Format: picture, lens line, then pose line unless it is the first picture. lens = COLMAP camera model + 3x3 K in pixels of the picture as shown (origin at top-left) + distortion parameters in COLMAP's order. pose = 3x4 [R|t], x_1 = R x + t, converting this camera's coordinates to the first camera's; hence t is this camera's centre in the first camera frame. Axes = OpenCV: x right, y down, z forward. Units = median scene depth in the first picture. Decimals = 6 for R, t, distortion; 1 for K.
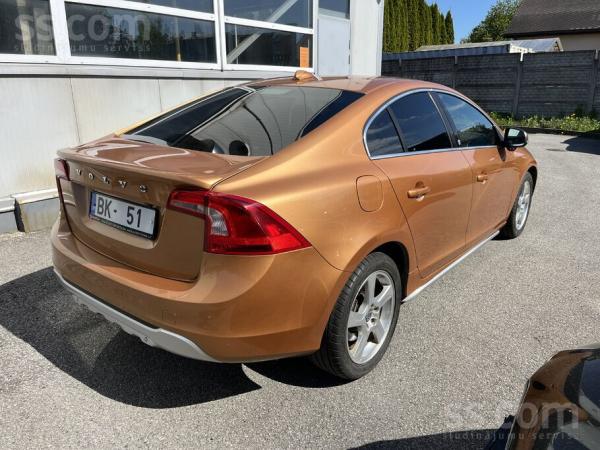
lens RADIAL K [[449.6, 0, 300.0], [0, 449.6, 225.0], [0, 0, 1]] dist [0.066344, -0.106882]
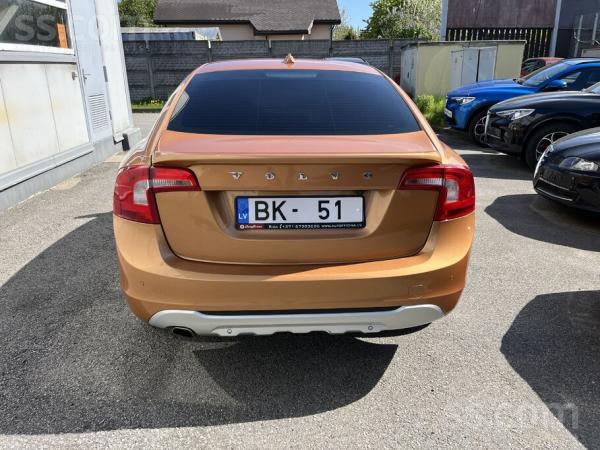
lens RADIAL K [[449.6, 0, 300.0], [0, 449.6, 225.0], [0, 0, 1]] dist [0.066344, -0.106882]
pose [[0.745517, -0.213150, 0.631484, -0.848027], [0.194421, 0.975823, 0.099848, -0.078426], [-0.637499, 0.048335, 0.768933, 0.271690]]
